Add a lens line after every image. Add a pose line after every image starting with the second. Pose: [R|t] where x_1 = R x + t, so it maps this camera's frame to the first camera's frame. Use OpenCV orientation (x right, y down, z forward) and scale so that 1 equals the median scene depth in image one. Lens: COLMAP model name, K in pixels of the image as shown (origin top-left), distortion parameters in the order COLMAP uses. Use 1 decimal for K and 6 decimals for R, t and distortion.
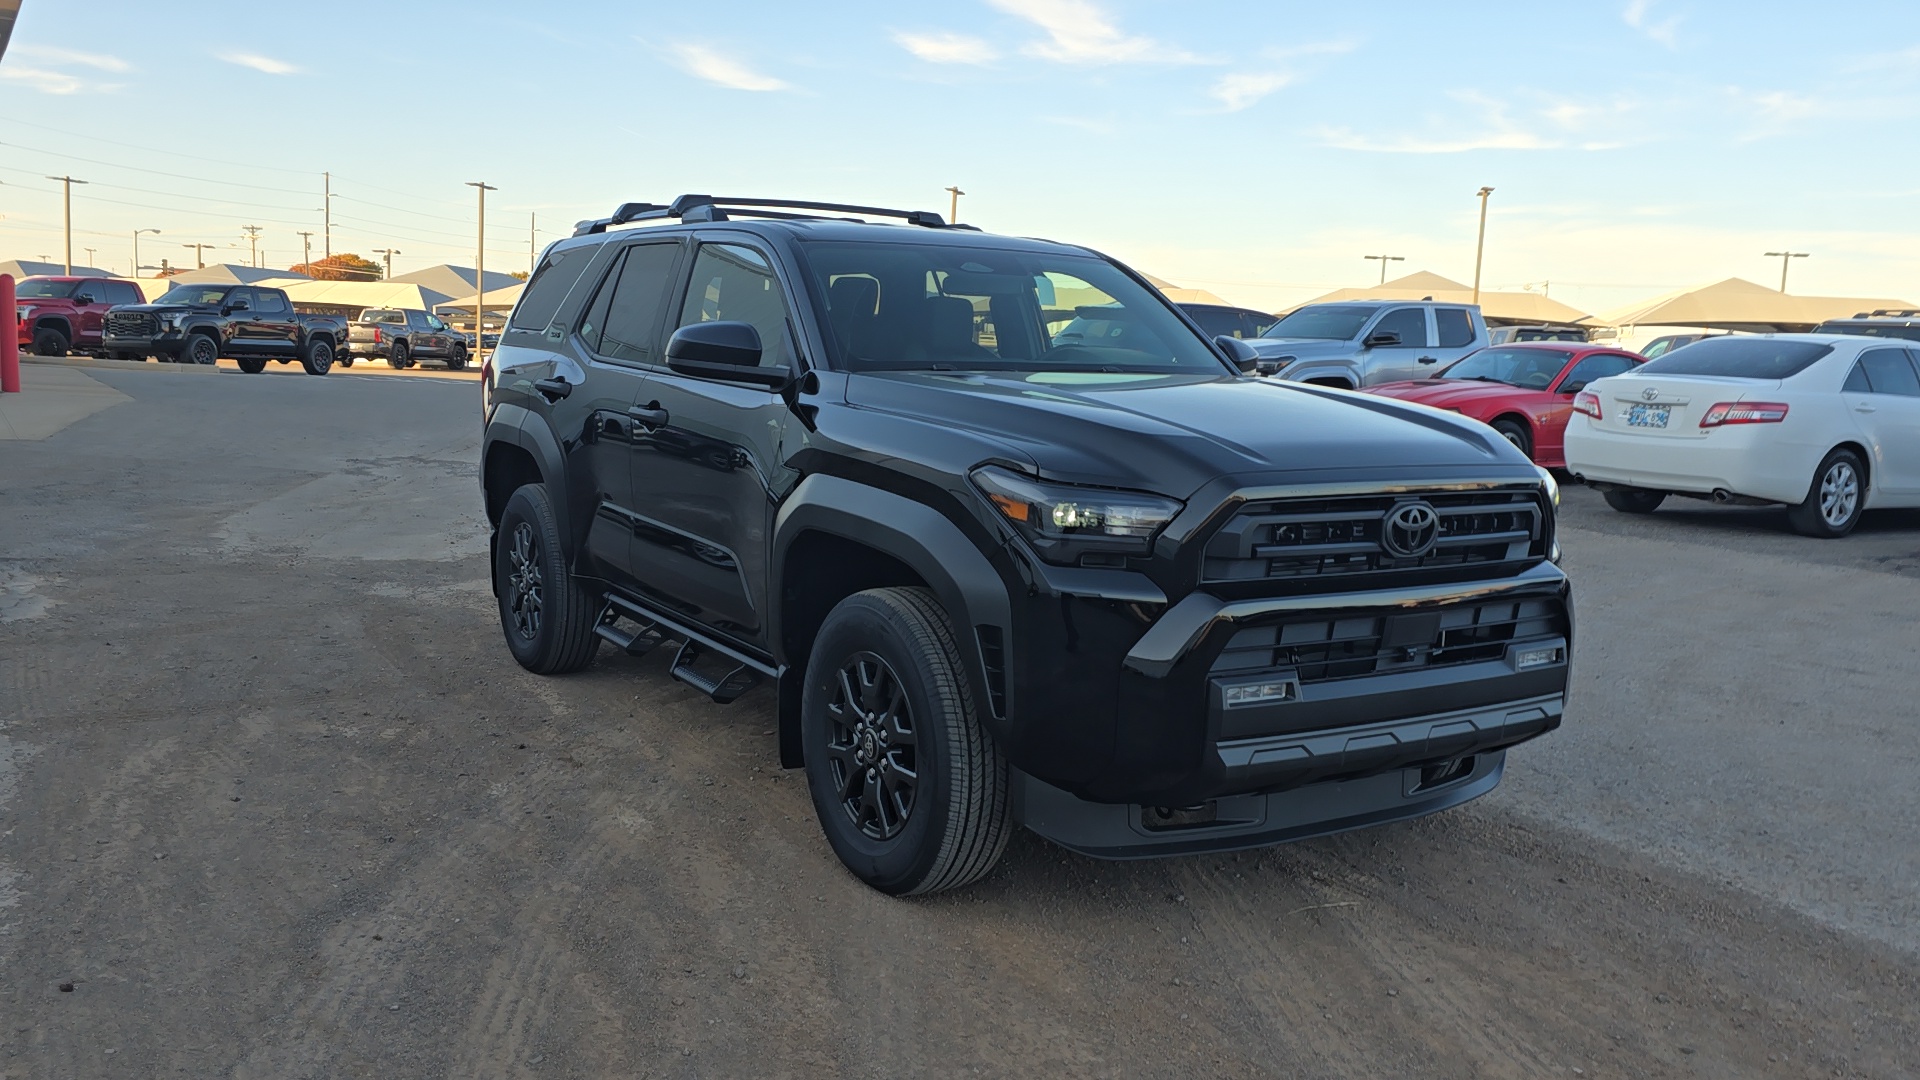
lens RADIAL K [[1591.1, 0, 966.9], [0, 1591.1, 530.8], [0, 0, 1]] dist [-0.005557, 0.012597]
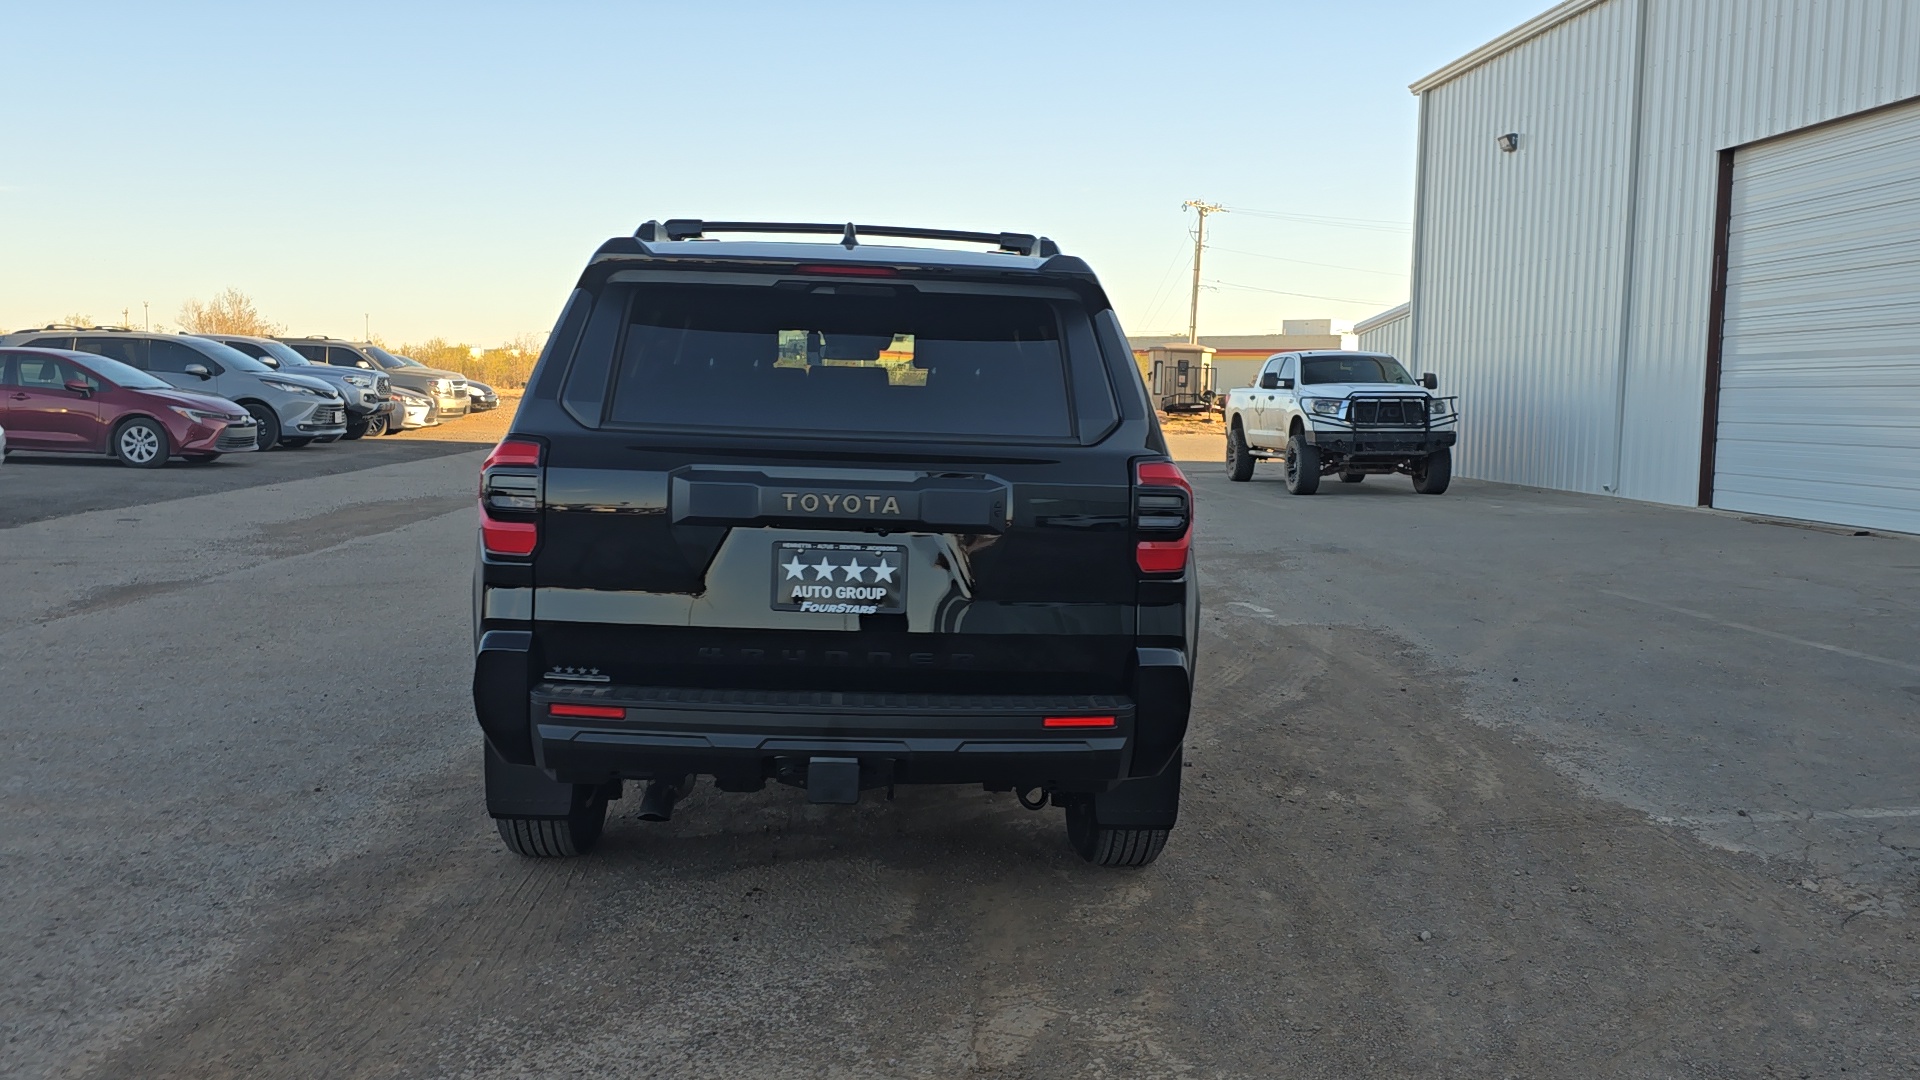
lens RADIAL K [[1591.1, 0, 971.0], [0, 1591.1, 541.8], [0, 0, 1]] dist [-0.005557, 0.012597]
pose [[-0.878248, -0.106734, 0.466142, -0.814736], [-0.004168, 0.976445, 0.215727, -0.336963], [-0.478188, 0.187518, -0.858005, 2.496764]]
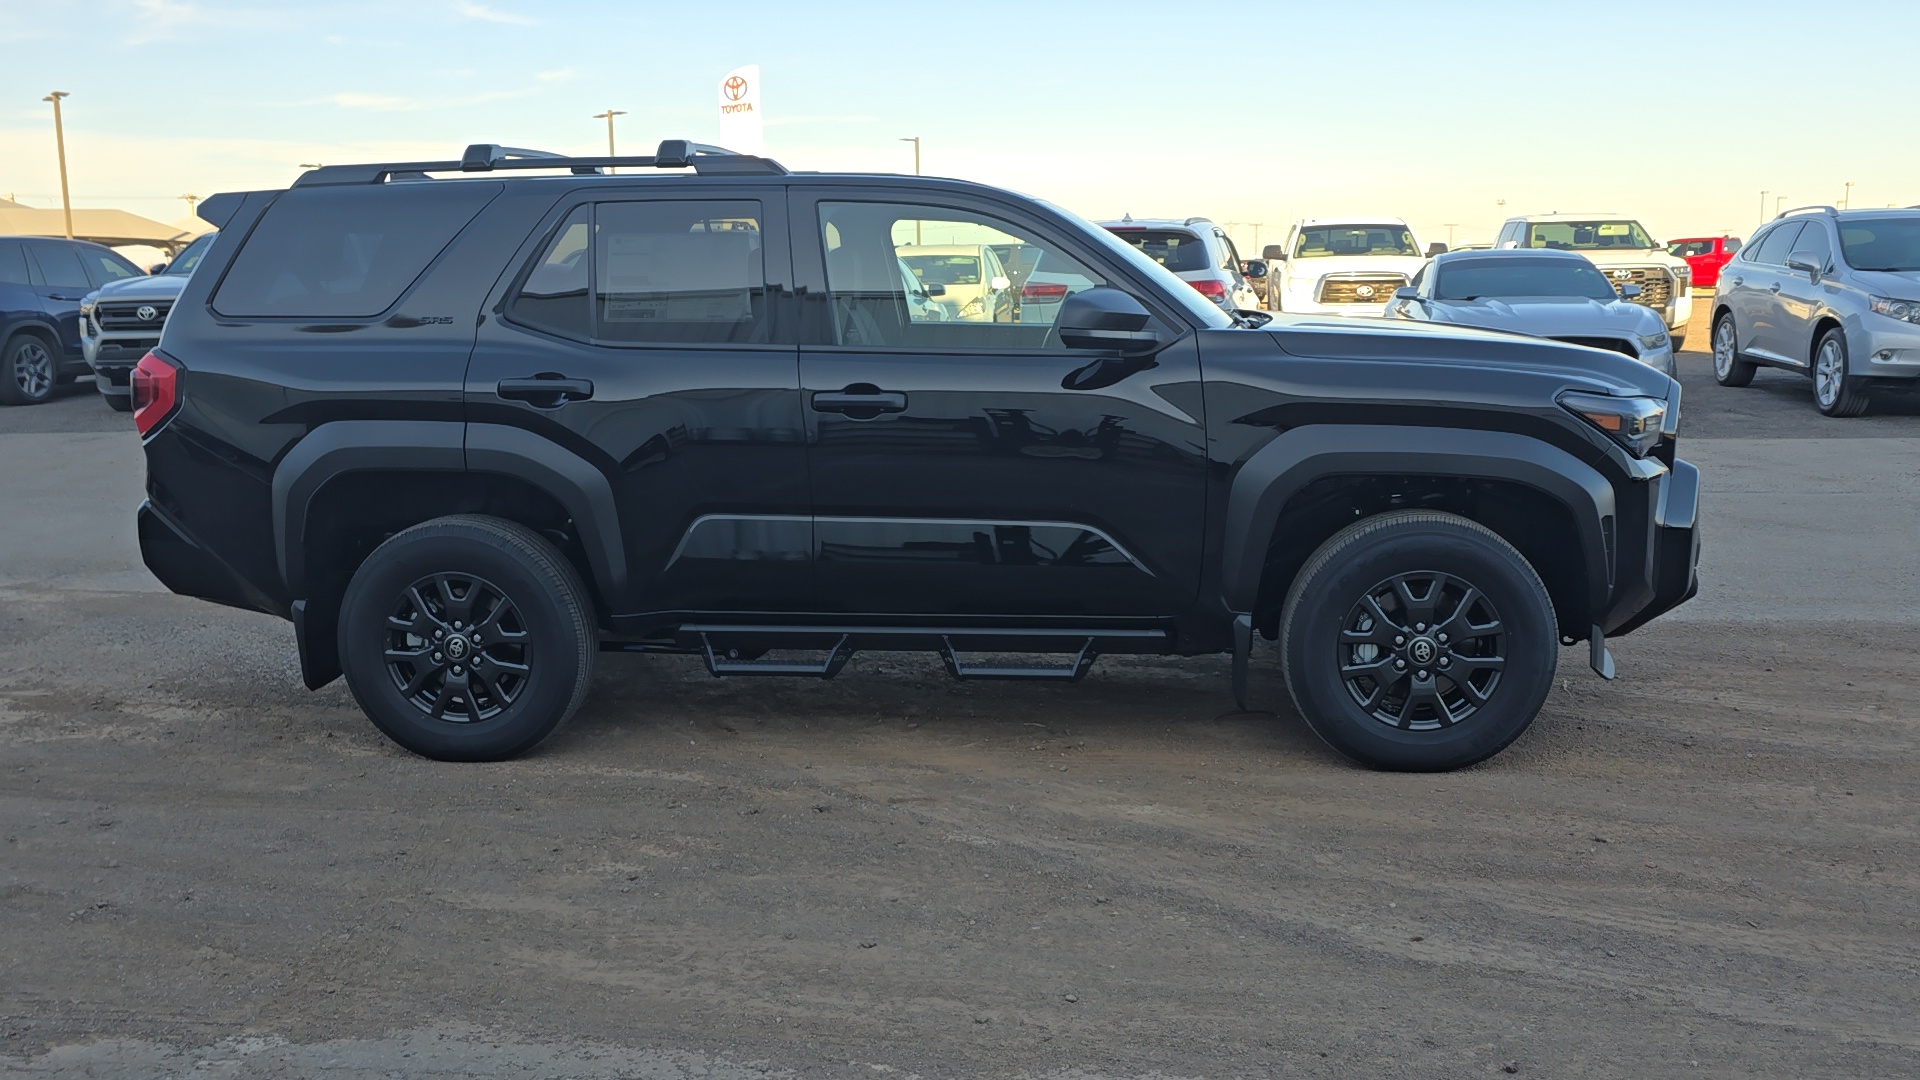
lens RADIAL K [[1591.1, 0, 958.9], [0, 1591.1, 543.9], [0, 0, 1]] dist [-0.005557, 0.012597]
pose [[0.612626, -0.183126, 0.768865, -1.045100], [0.133580, 0.982784, 0.127642, -0.122022], [-0.779003, 0.024508, 0.626541, 0.500262]]
